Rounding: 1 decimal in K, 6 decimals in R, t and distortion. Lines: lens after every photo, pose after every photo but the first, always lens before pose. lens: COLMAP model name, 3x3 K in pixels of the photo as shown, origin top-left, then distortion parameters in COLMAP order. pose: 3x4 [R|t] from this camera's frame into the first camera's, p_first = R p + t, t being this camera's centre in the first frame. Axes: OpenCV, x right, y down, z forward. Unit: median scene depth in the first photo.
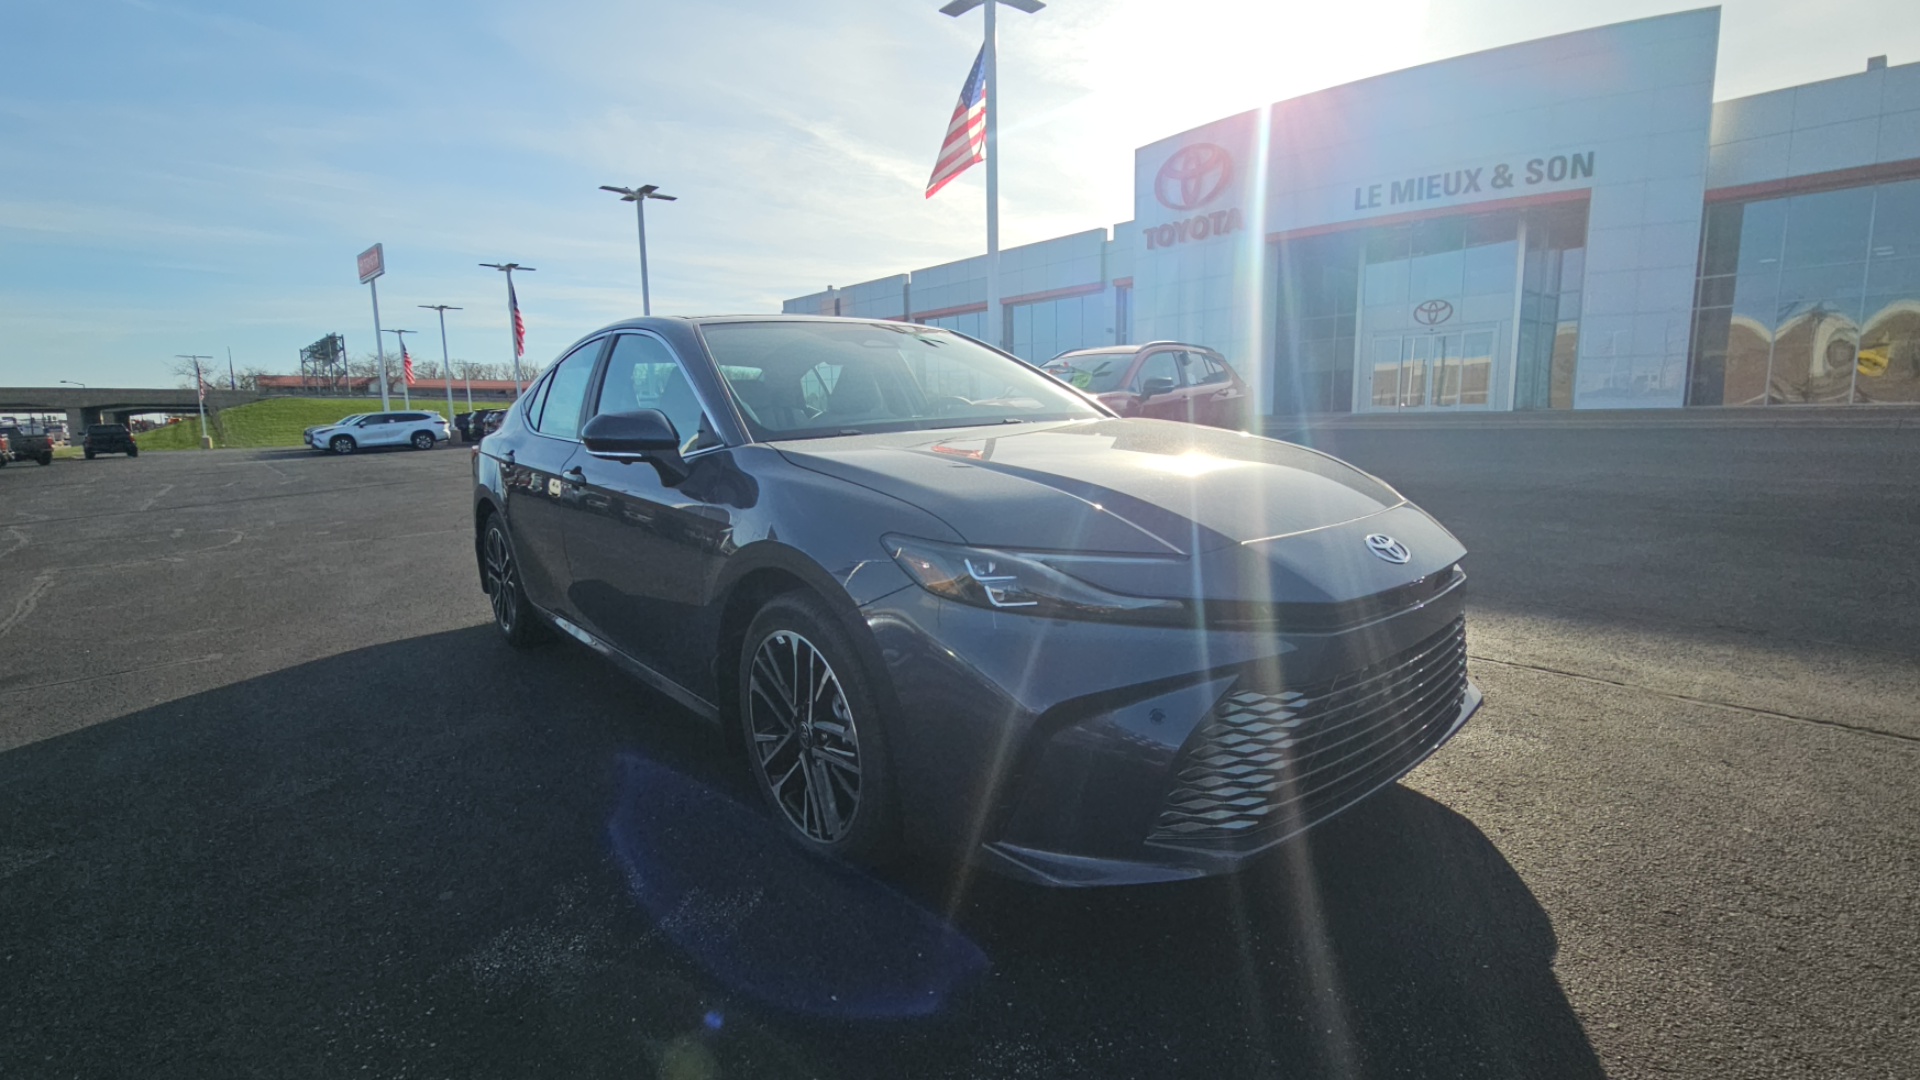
lens RADIAL K [[859.0, 0, 980.2], [0, 859.0, 544.2], [0, 0, 1]] dist [0.010861, -0.009242]
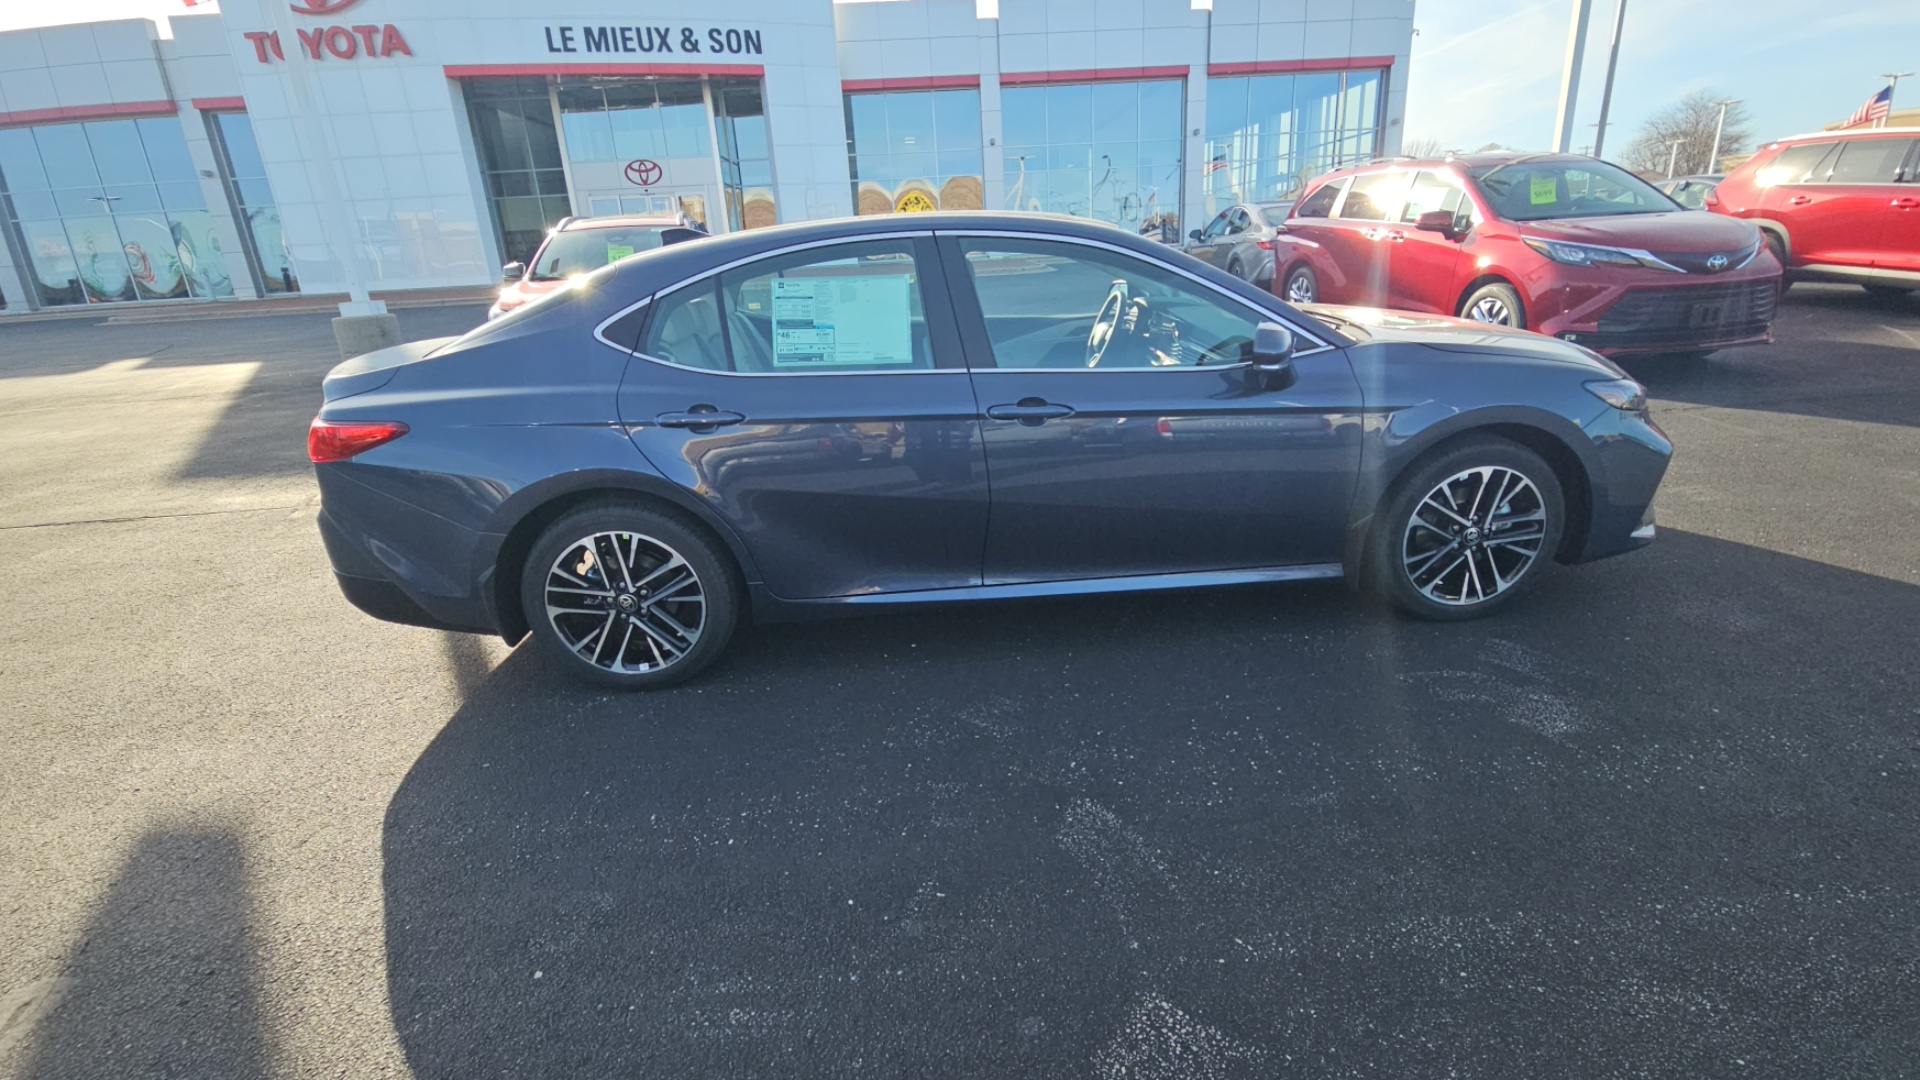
lens RADIAL K [[860.0, 0, 978.1], [0, 860.0, 546.0], [0, 0, 1]] dist [0.005404, -0.004278]
pose [[0.581713, -0.285547, 0.761625, -0.165353], [0.163930, 0.958298, 0.234077, -0.021988], [-0.796703, -0.011313, 0.604265, 0.072674]]
